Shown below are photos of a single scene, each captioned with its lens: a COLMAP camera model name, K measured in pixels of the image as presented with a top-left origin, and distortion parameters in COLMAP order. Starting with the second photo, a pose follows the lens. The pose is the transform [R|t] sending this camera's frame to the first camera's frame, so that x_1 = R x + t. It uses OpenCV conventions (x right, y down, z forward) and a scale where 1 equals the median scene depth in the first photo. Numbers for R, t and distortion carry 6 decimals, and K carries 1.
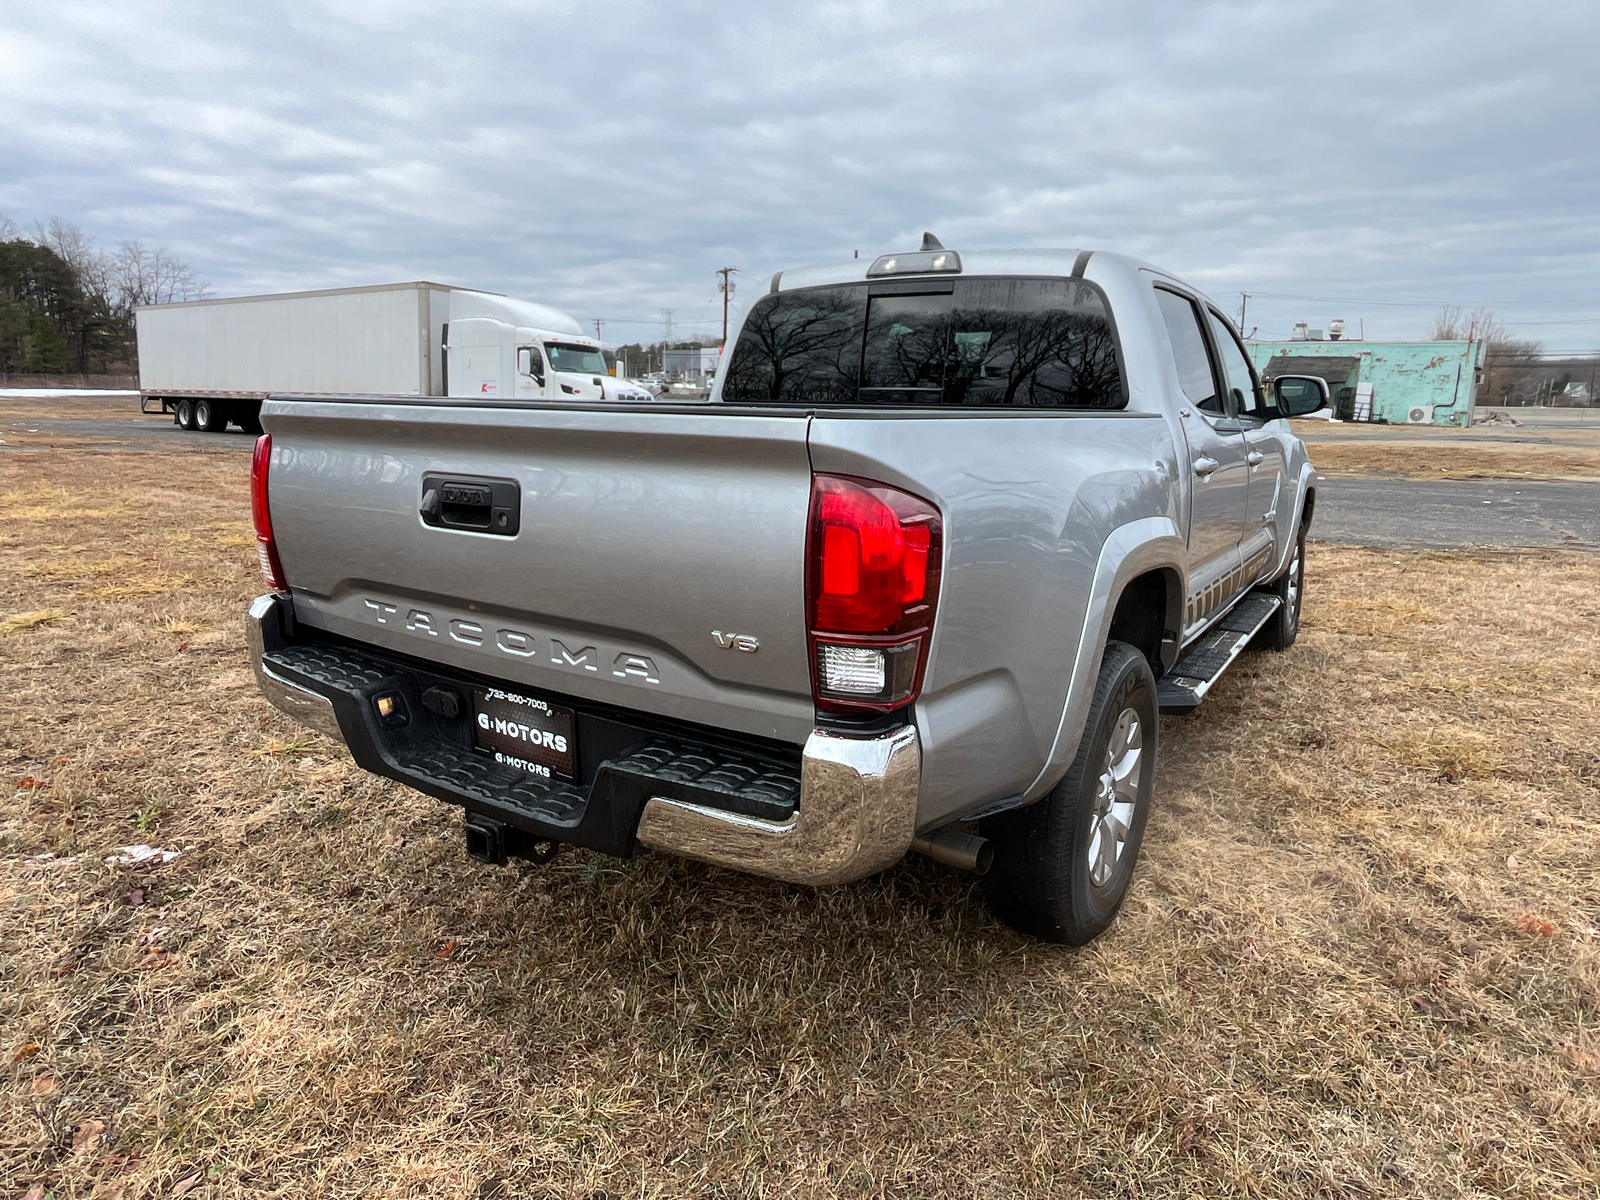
lens RADIAL K [[1001.6, 0, 790.1], [0, 1001.6, 598.6], [0, 0, 1]] dist [-0.004320, -0.001562]
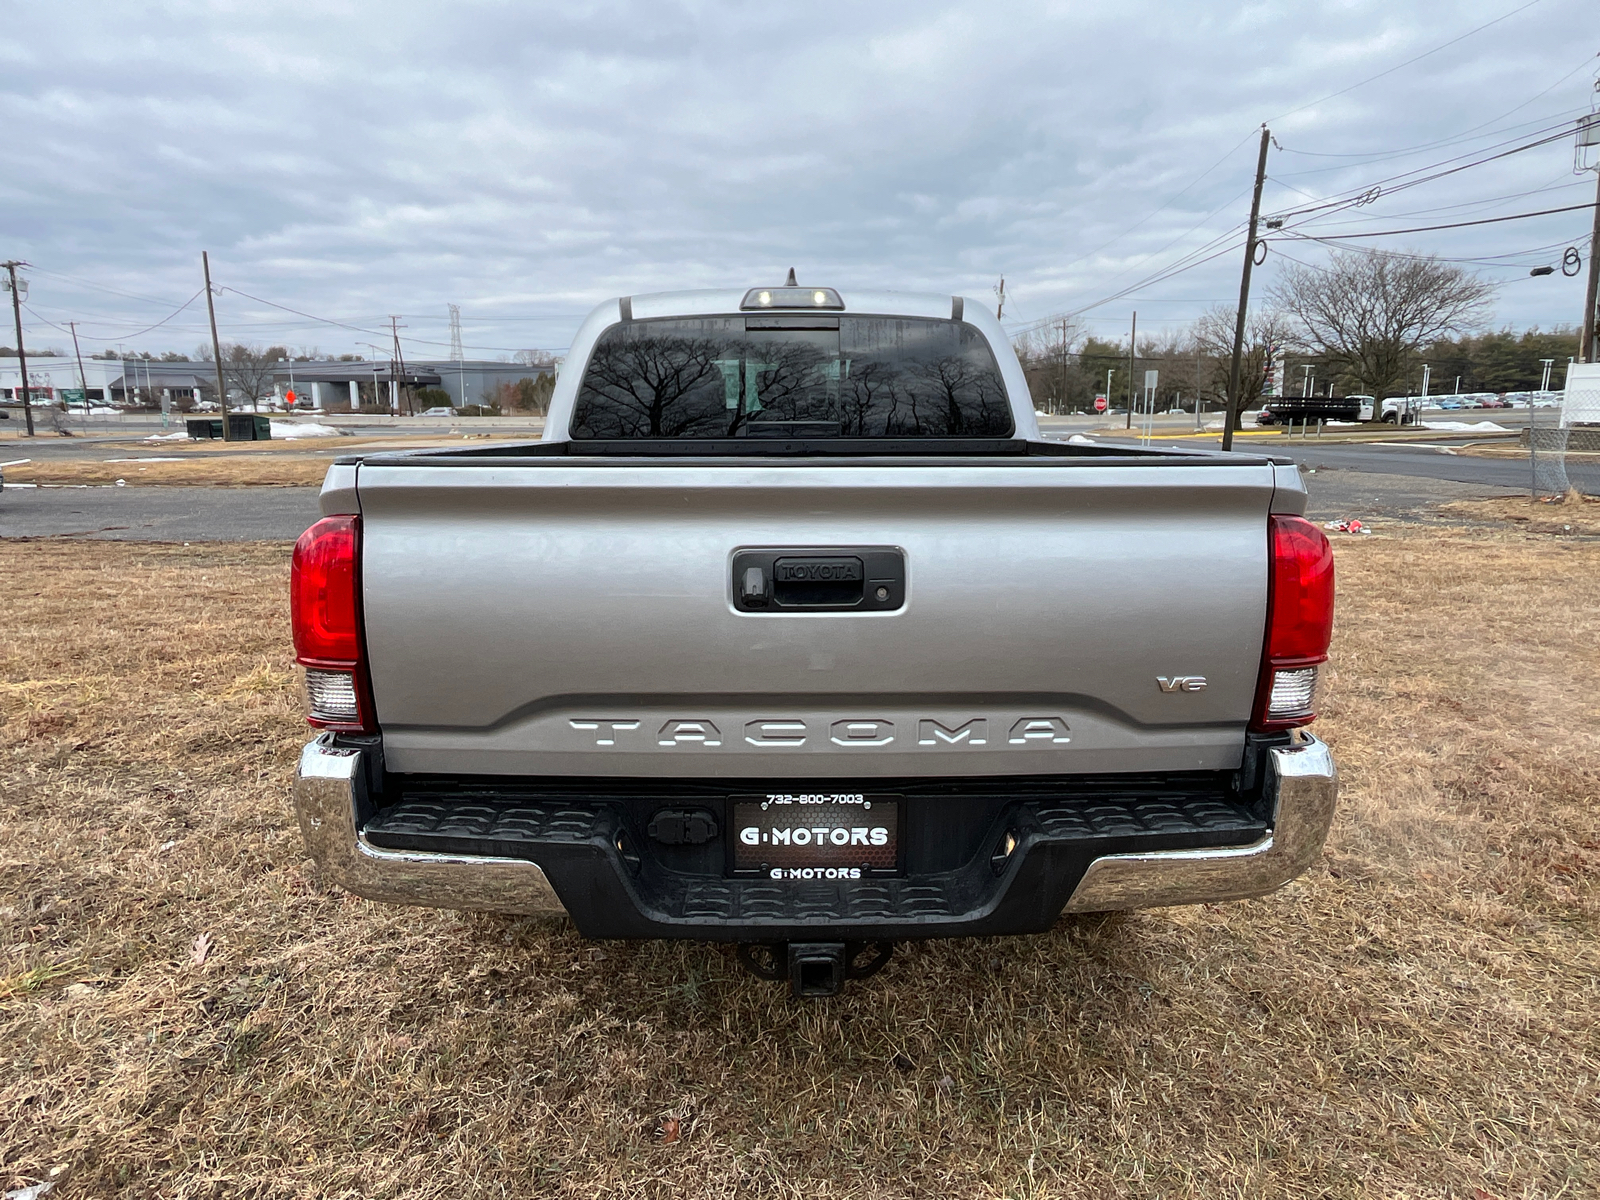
lens RADIAL K [[984.5, 0, 786.8], [0, 984.5, 583.5], [0, 0, 1]] dist [-0.011220, 0.003236]
pose [[0.826994, -0.113034, 0.550731, -0.709120], [0.127081, 0.991811, 0.012734, -0.093452], [-0.547660, 0.059456, 0.834586, 0.285520]]
